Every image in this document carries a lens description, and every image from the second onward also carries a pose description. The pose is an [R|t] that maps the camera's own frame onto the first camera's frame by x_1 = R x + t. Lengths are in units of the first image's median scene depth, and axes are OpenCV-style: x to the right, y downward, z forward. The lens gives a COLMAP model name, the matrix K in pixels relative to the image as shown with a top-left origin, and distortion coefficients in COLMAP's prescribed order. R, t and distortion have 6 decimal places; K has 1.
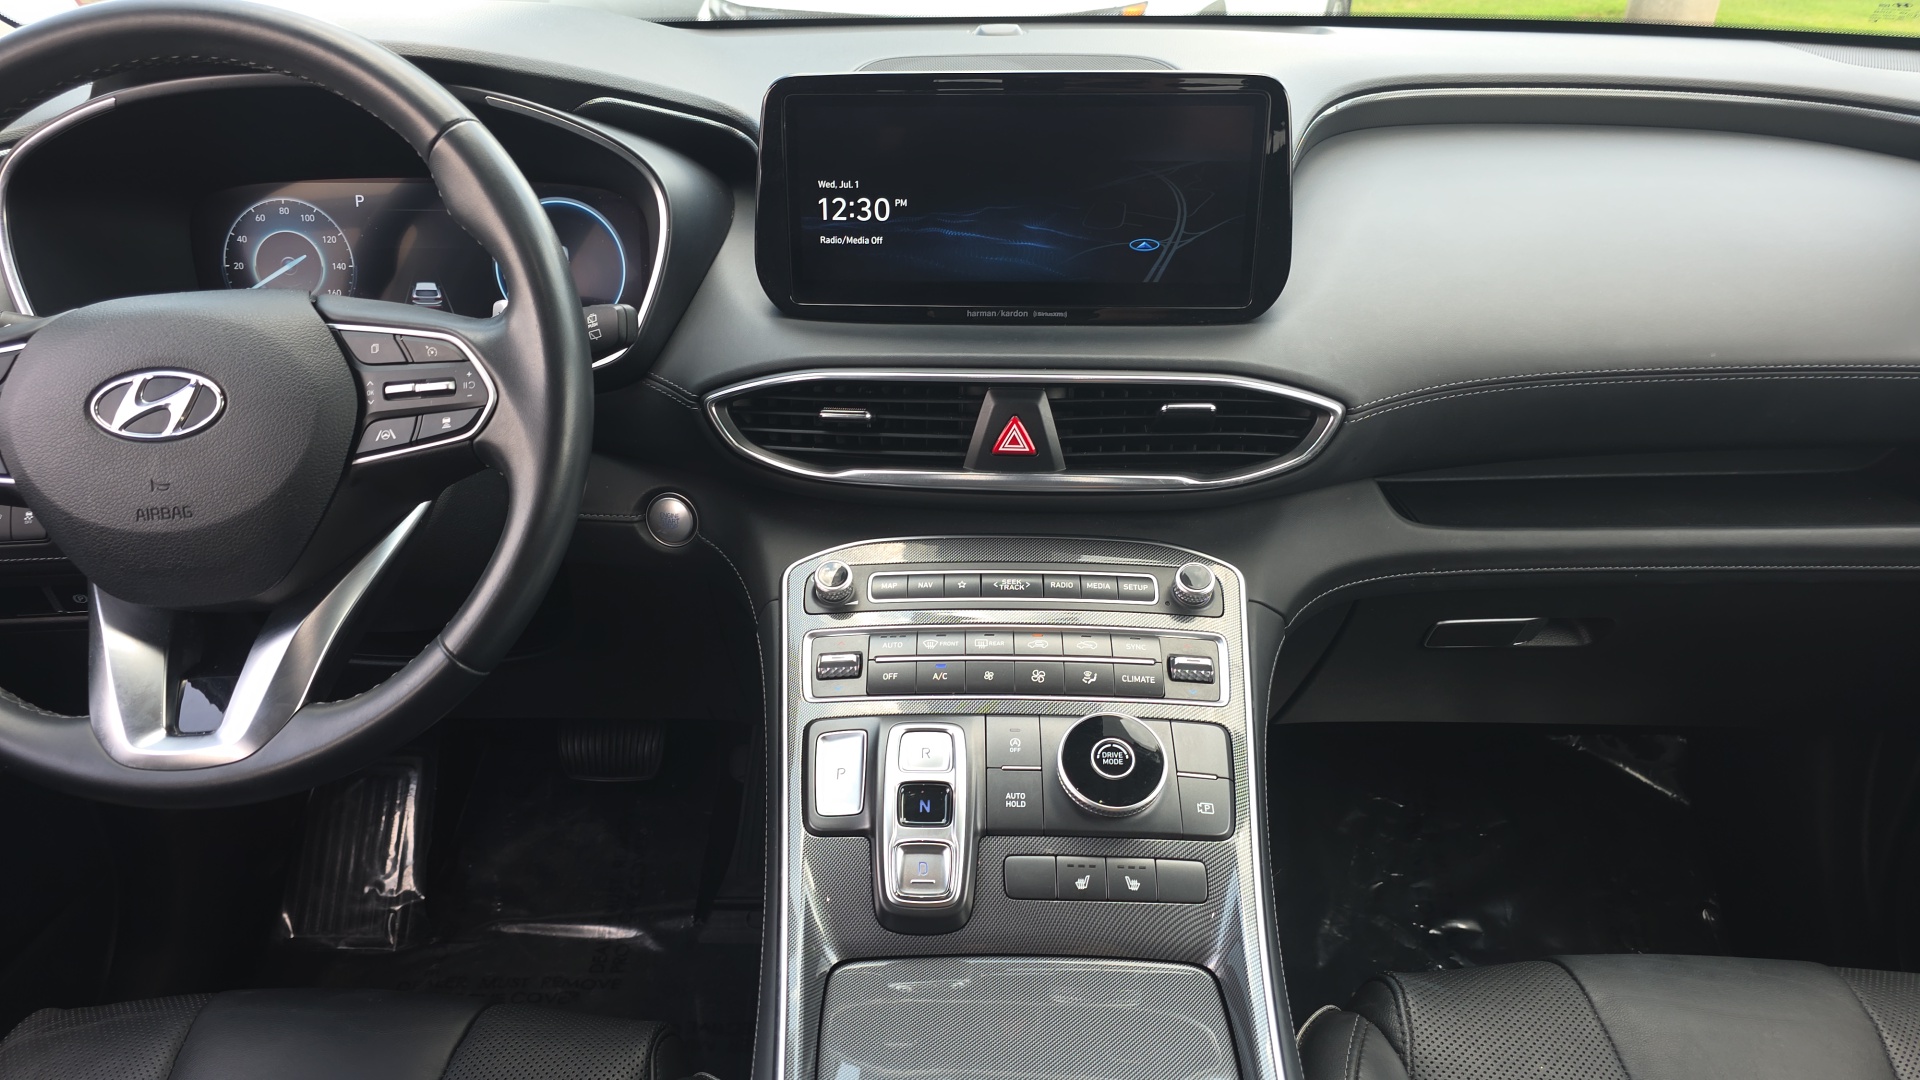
lens RADIAL K [[1308.1, 0, 933.6], [0, 1308.1, 570.7], [0, 0, 1]] dist [0.051314, -0.054807]
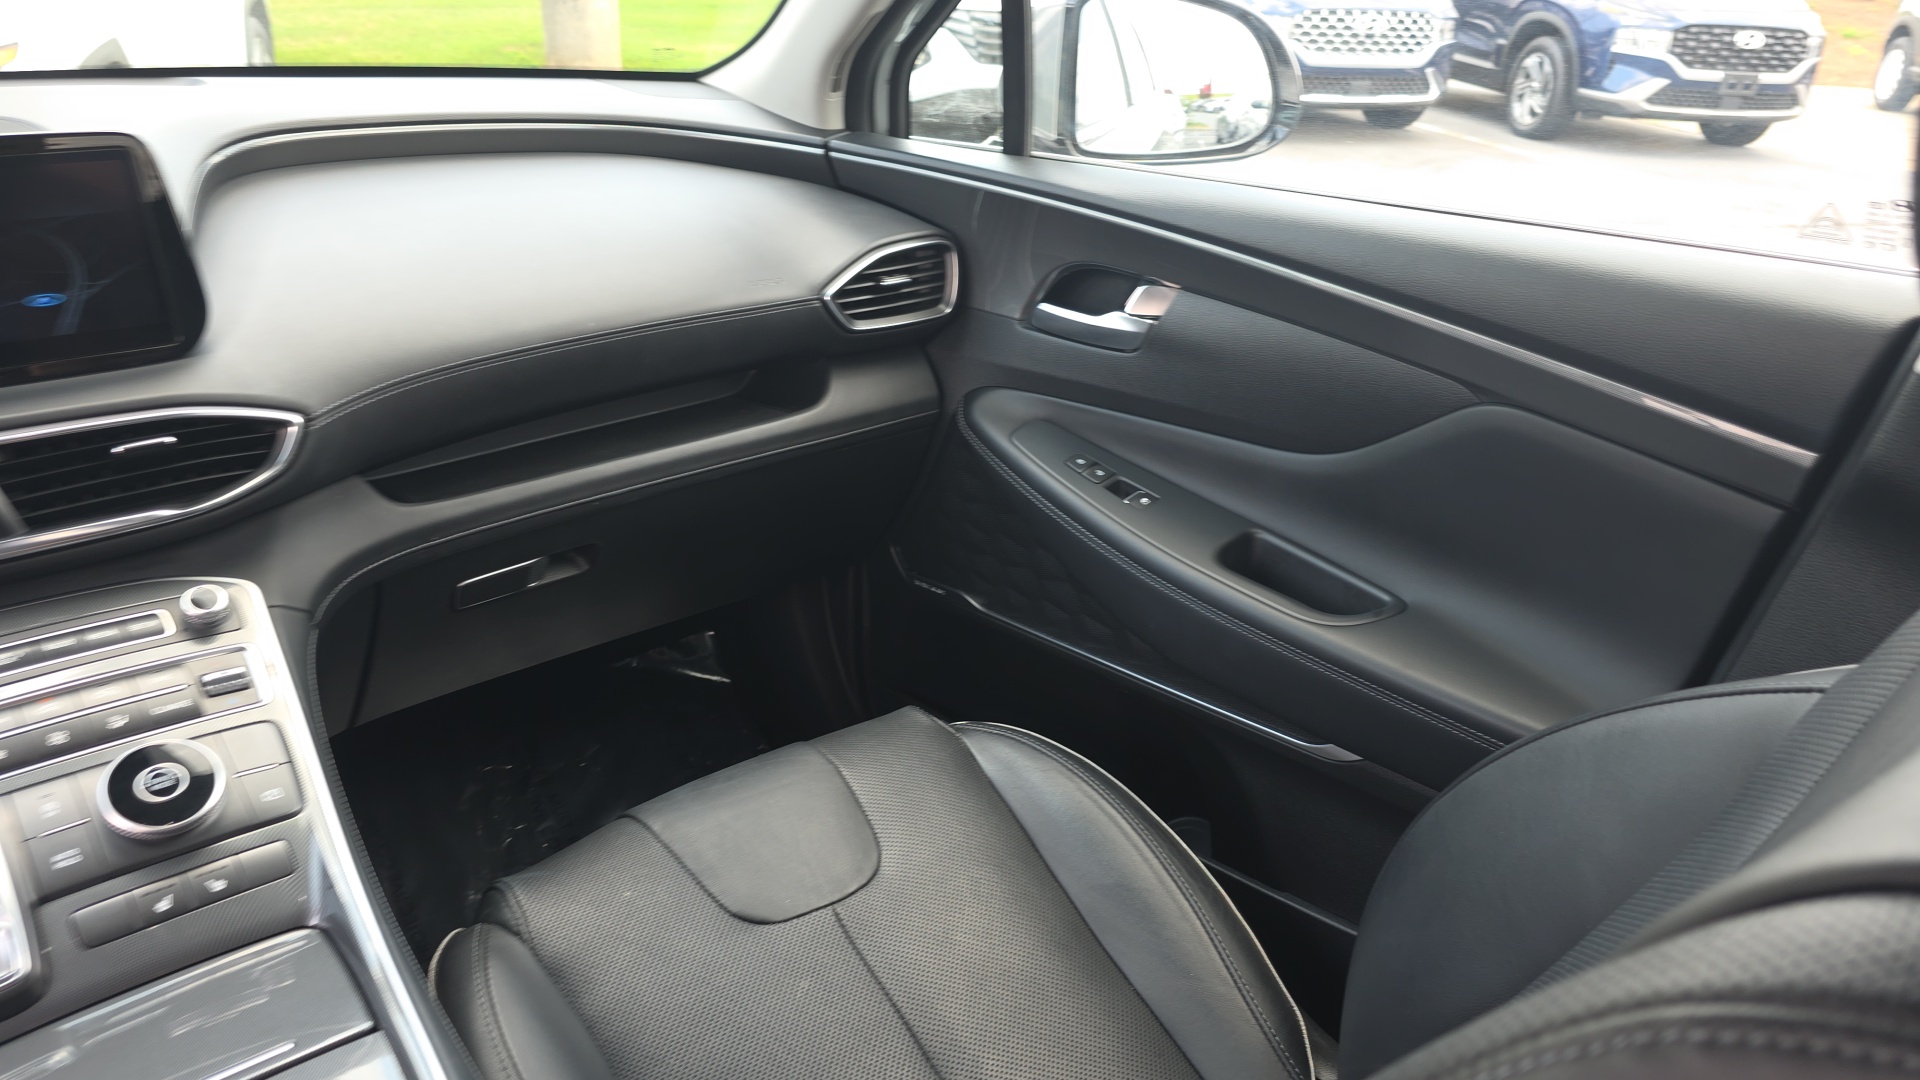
lens RADIAL K [[1308.1, 0, 967.2], [0, 1308.1, 529.5], [0, 0, 1]] dist [0.051314, -0.054807]
pose [[0.737481, -0.247938, 0.628210, -0.001612], [0.277711, 0.959226, 0.052565, 0.065280], [-0.615628, 0.135695, 0.776266, -0.207526]]
